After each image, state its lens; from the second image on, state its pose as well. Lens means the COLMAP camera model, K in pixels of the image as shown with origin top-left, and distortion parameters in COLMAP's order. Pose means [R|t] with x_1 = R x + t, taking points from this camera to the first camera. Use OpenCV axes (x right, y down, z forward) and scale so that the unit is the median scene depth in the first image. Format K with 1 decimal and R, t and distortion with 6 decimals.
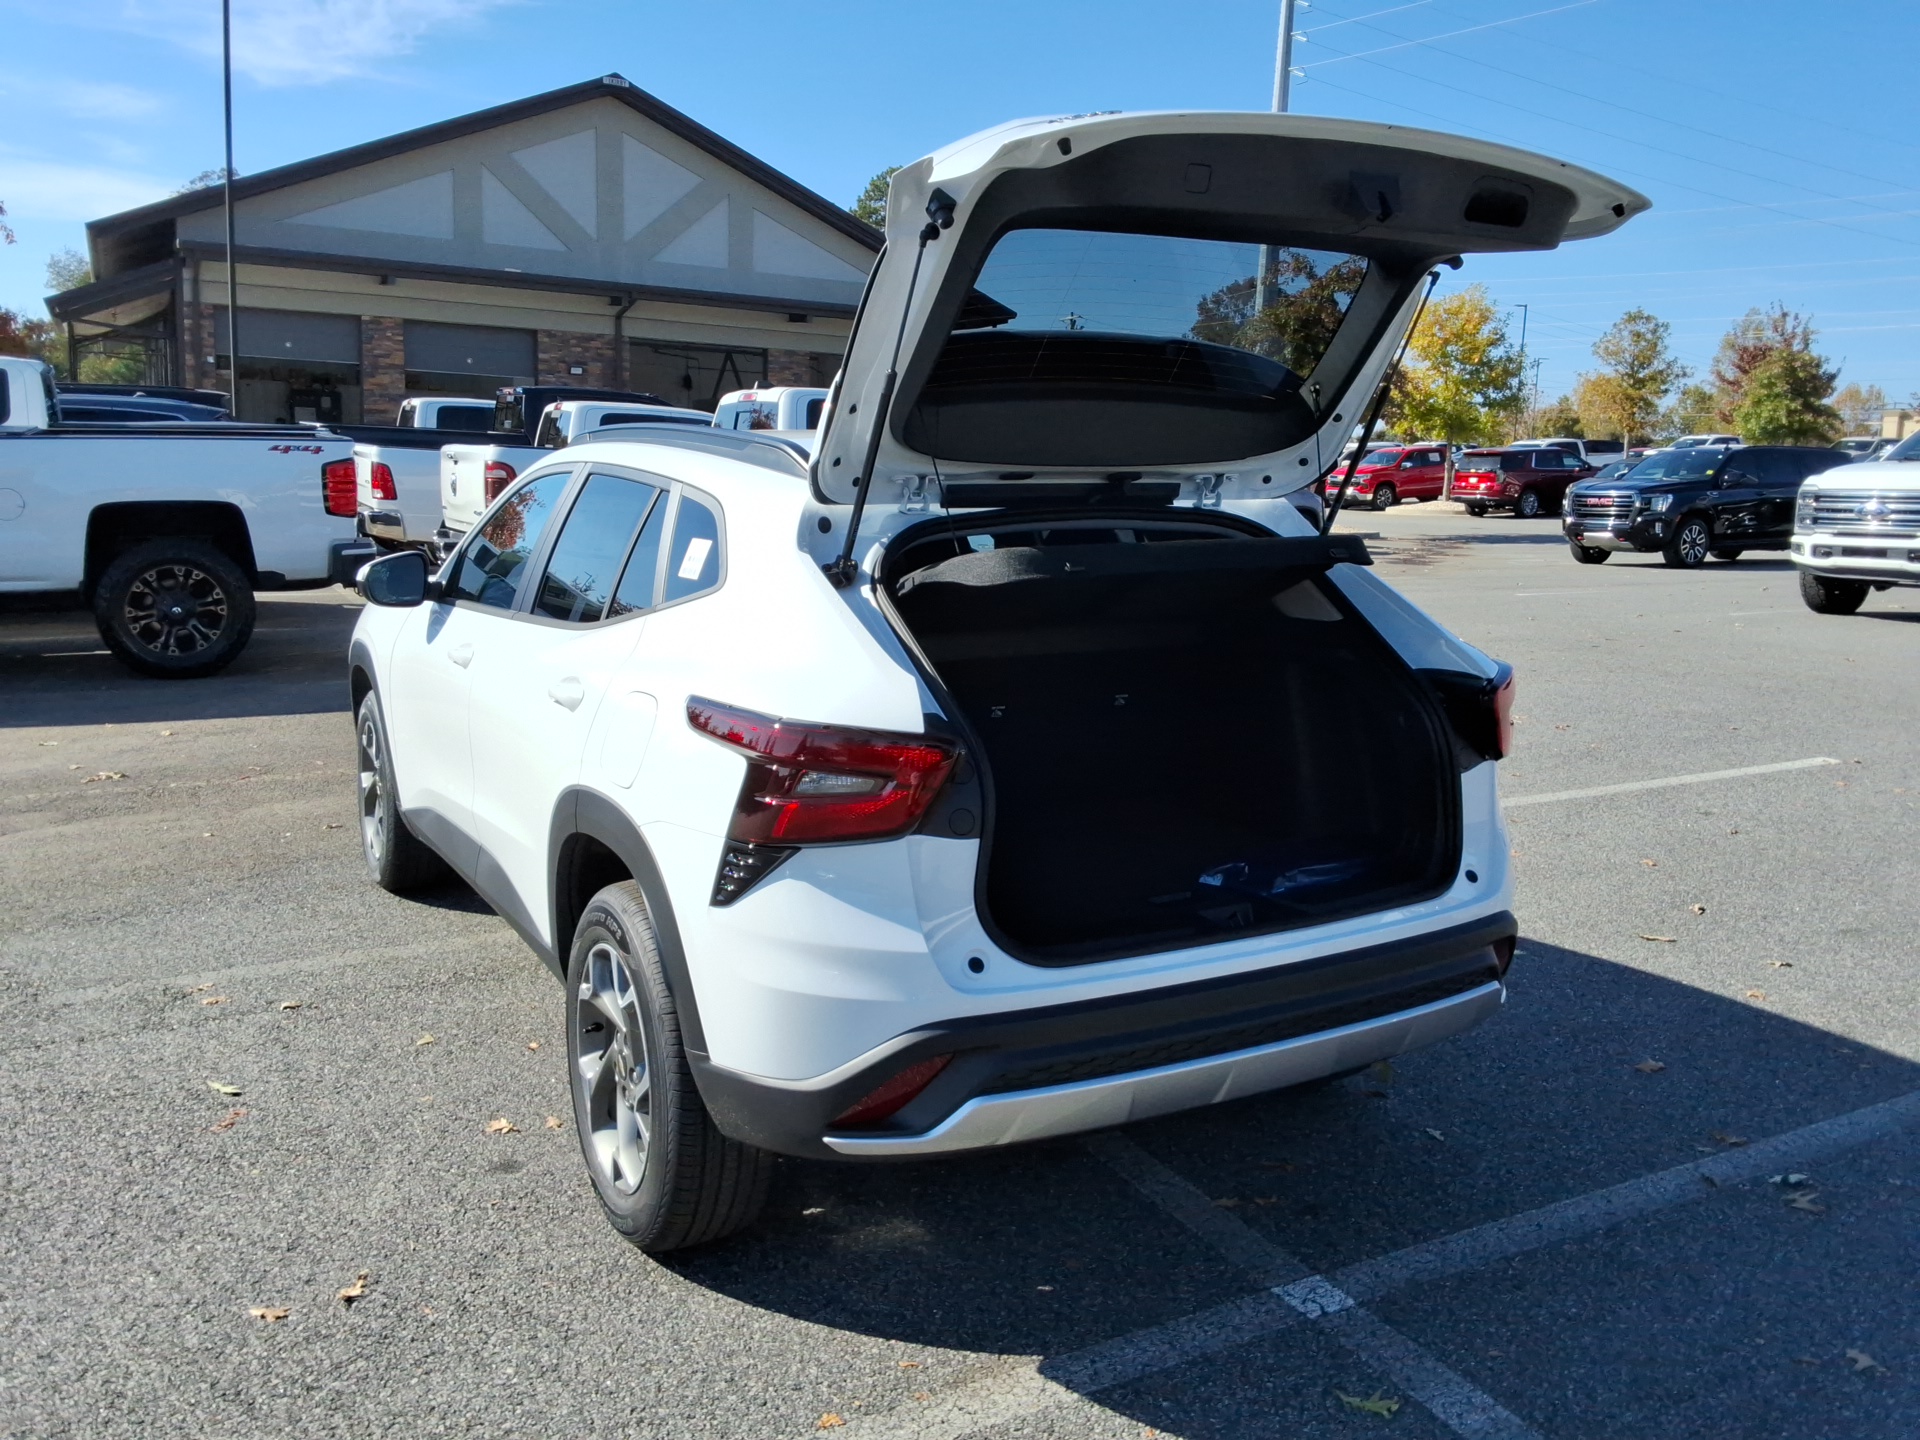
lens RADIAL K [[1544.0, 0, 967.7], [0, 1544.0, 705.5], [0, 0, 1]] dist [0.104393, -0.166126]
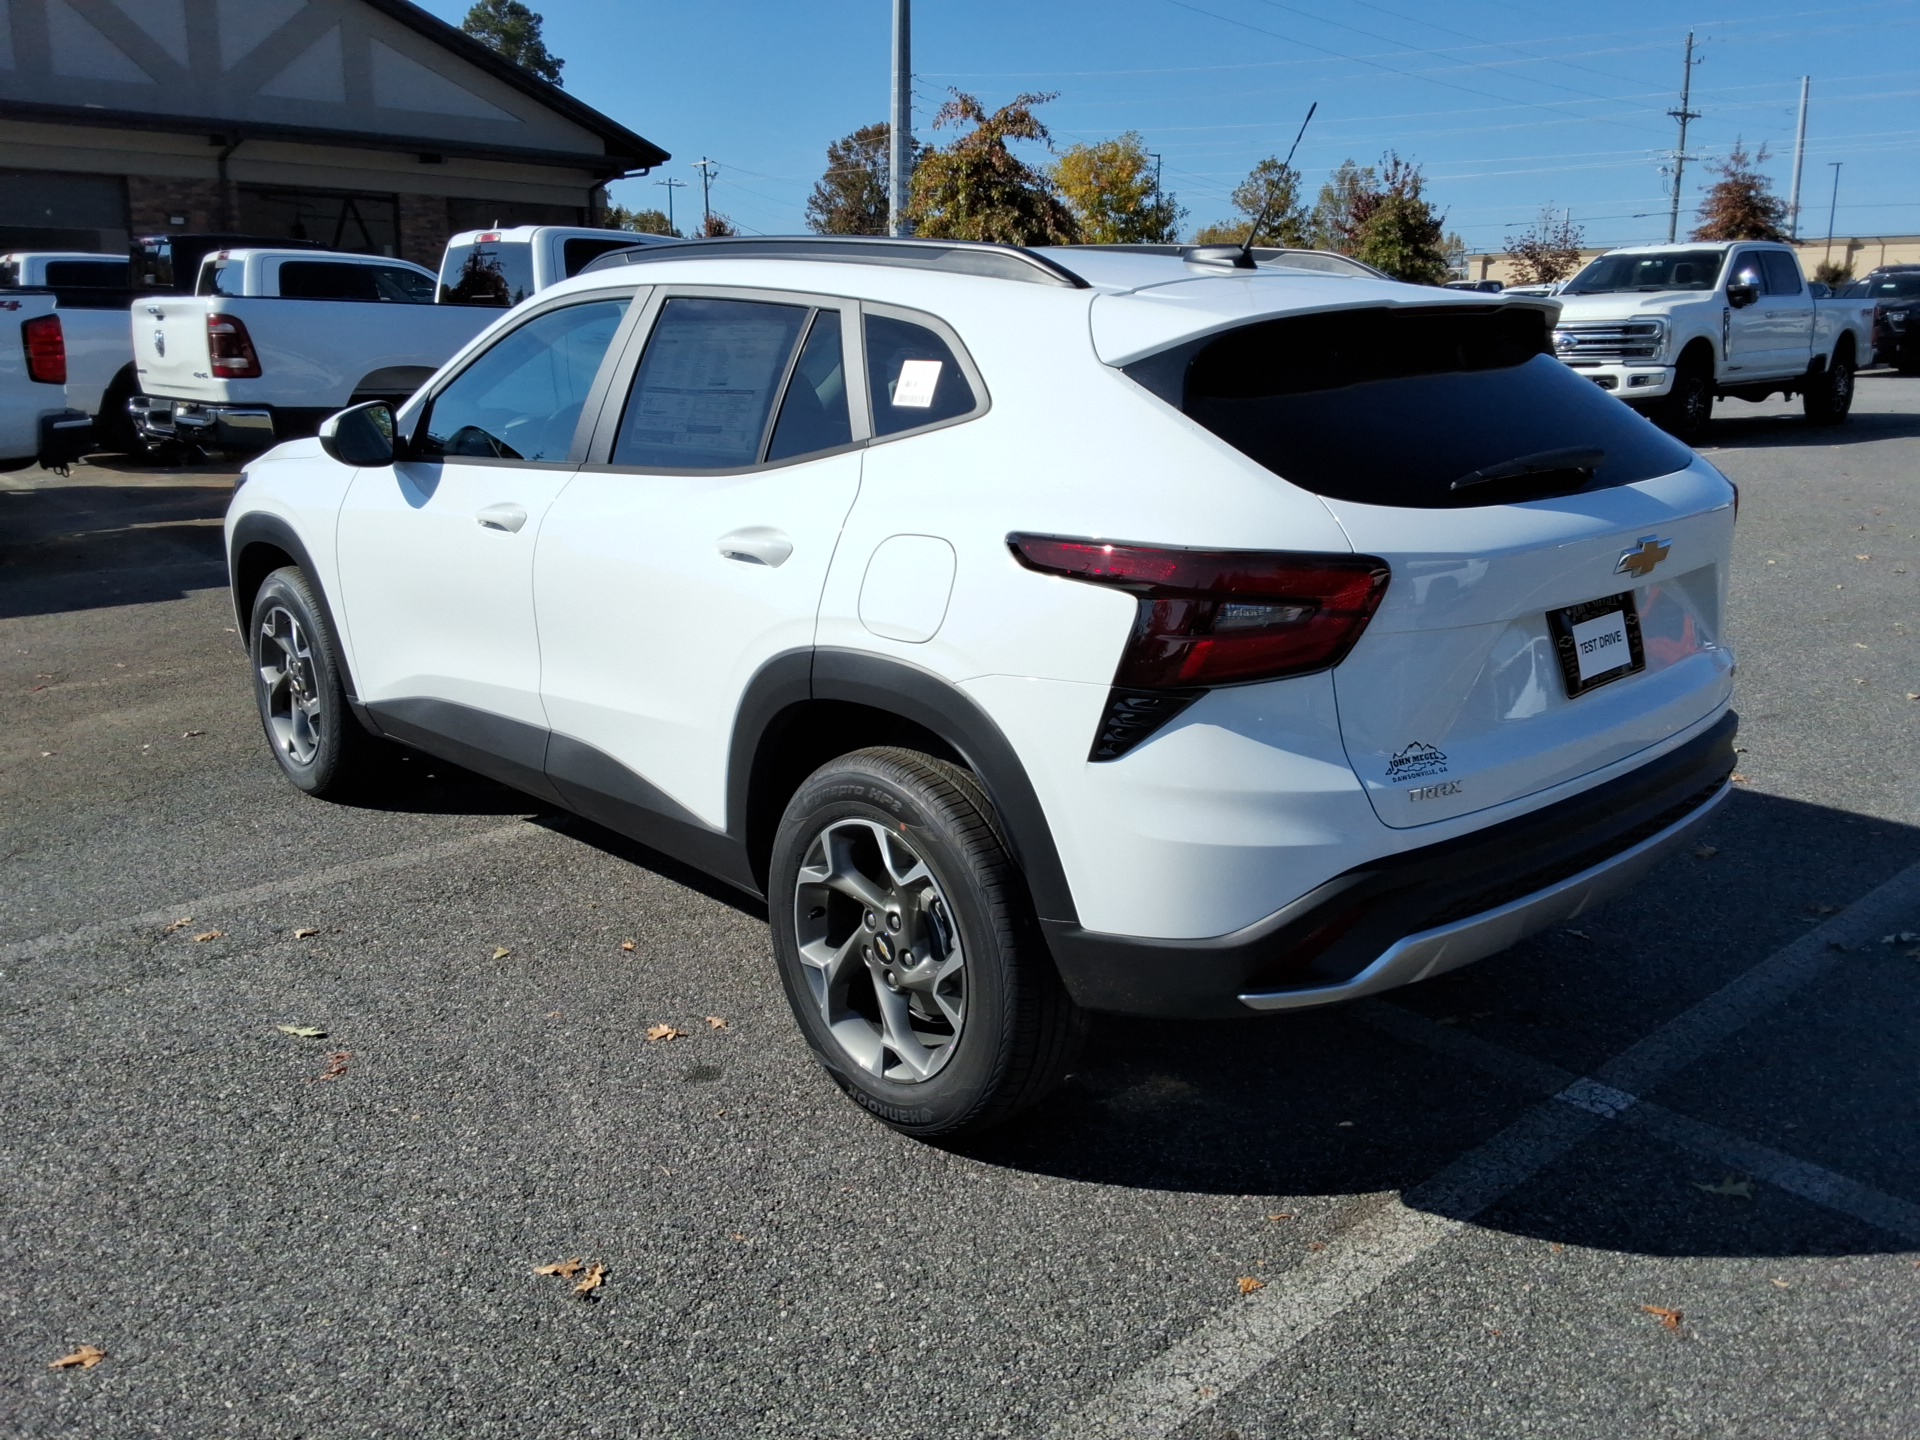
lens RADIAL K [[1544.0, 0, 967.7], [0, 1544.0, 707.8], [0, 0, 1]] dist [0.104393, -0.166126]
pose [[0.972959, -0.074495, 0.218635, -0.070705], [0.054766, 0.993974, 0.094958, 0.001420], [-0.224391, -0.080417, 0.971175, 0.023373]]
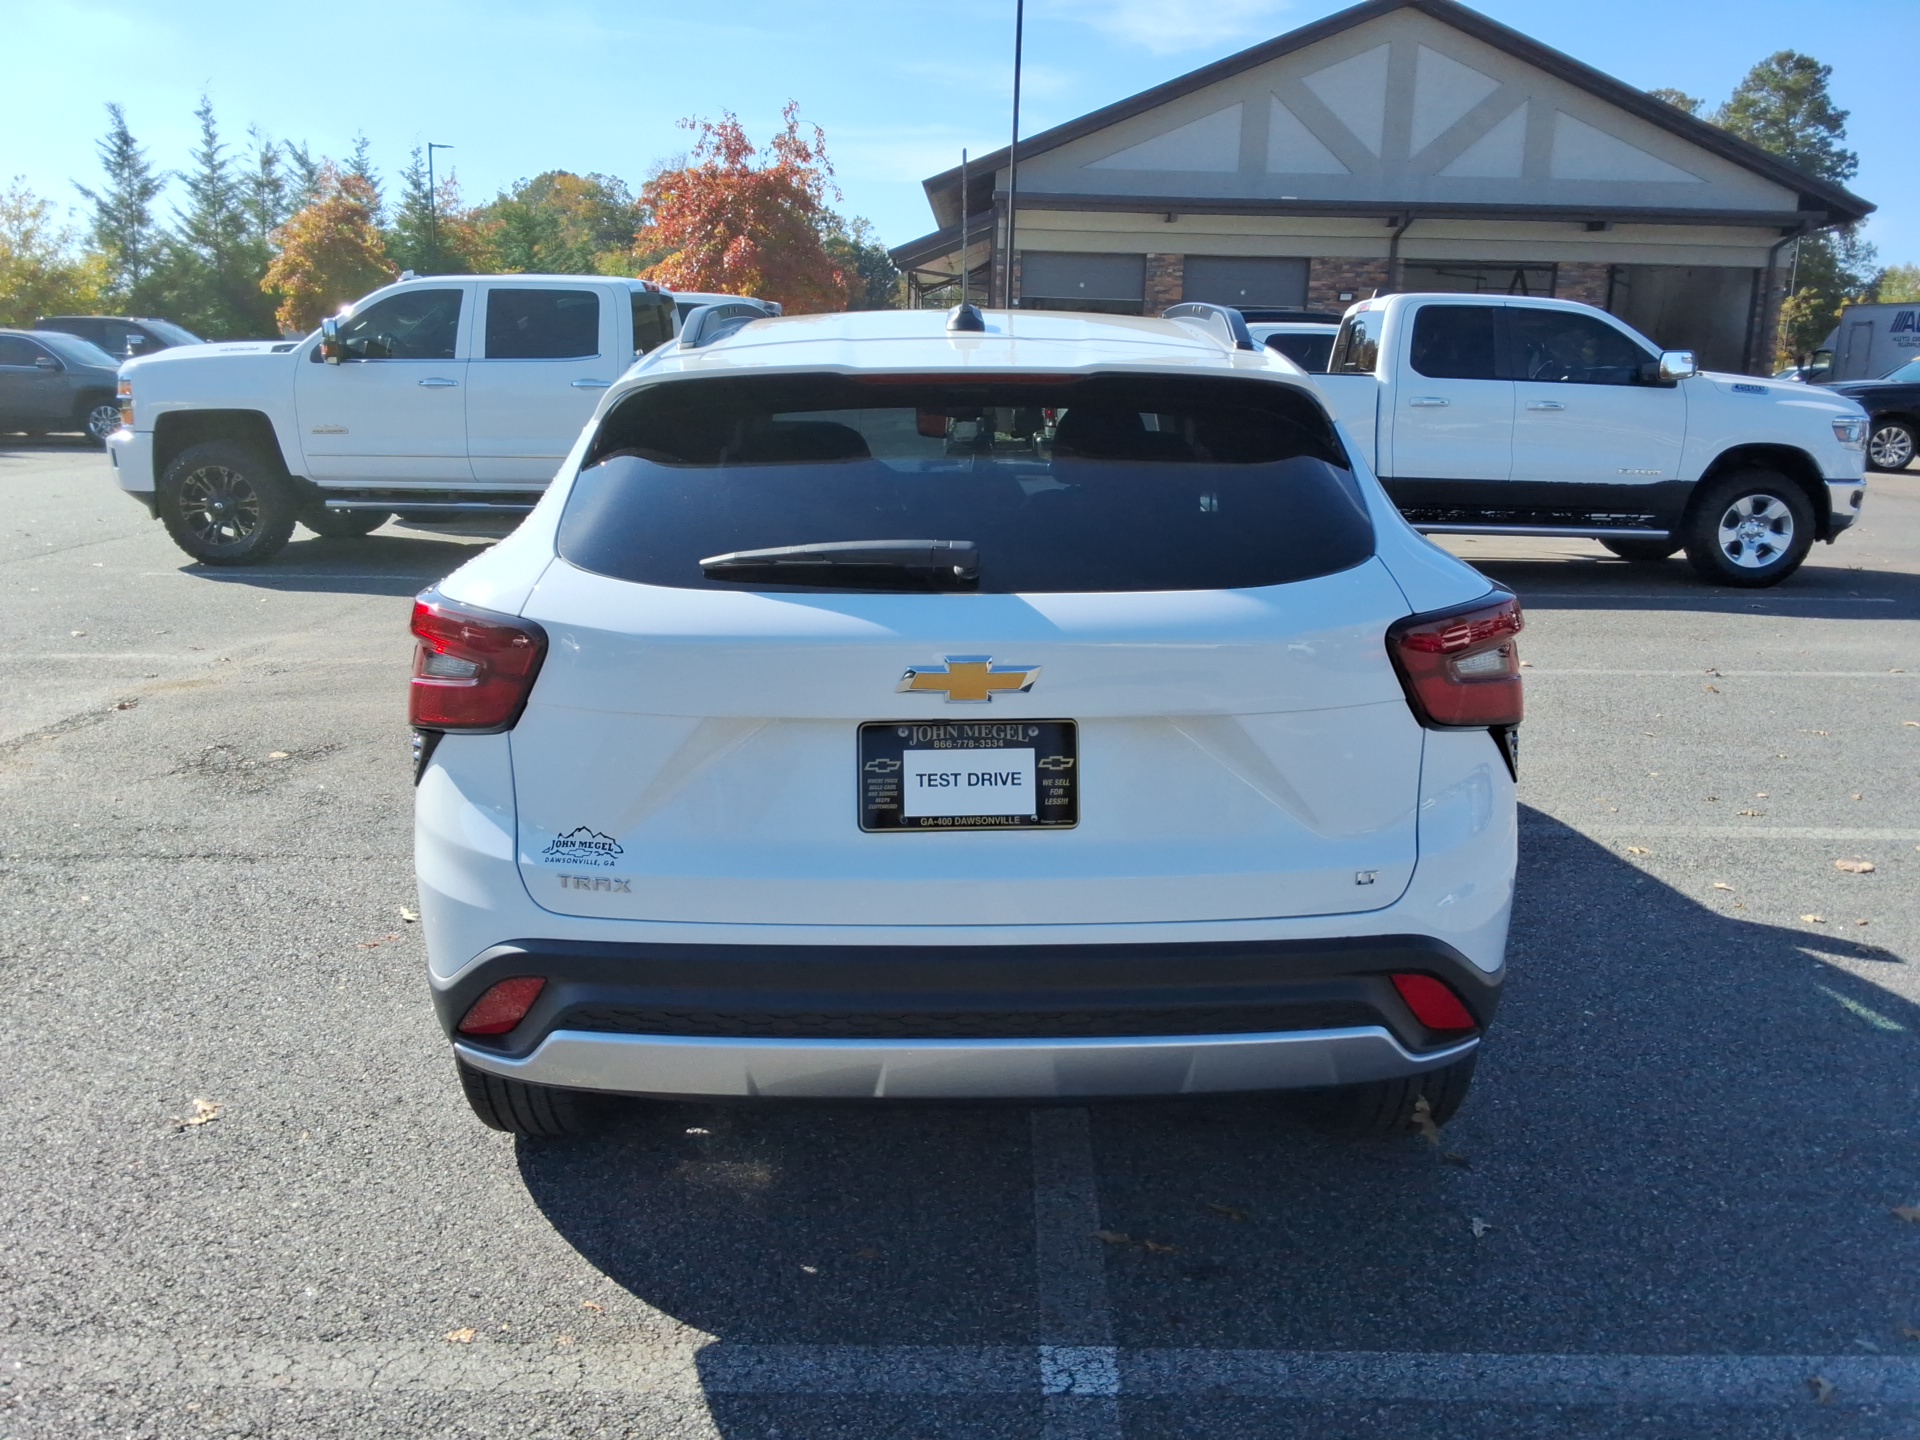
lens RADIAL K [[1544.0, 0, 972.1], [0, 1544.0, 708.8], [0, 0, 1]] dist [0.104393, -0.166126]
pose [[0.871700, 0.093755, -0.480987, 0.098200], [-0.072972, 0.995419, 0.061781, -0.000531], [0.484575, -0.018756, 0.874548, 0.052805]]
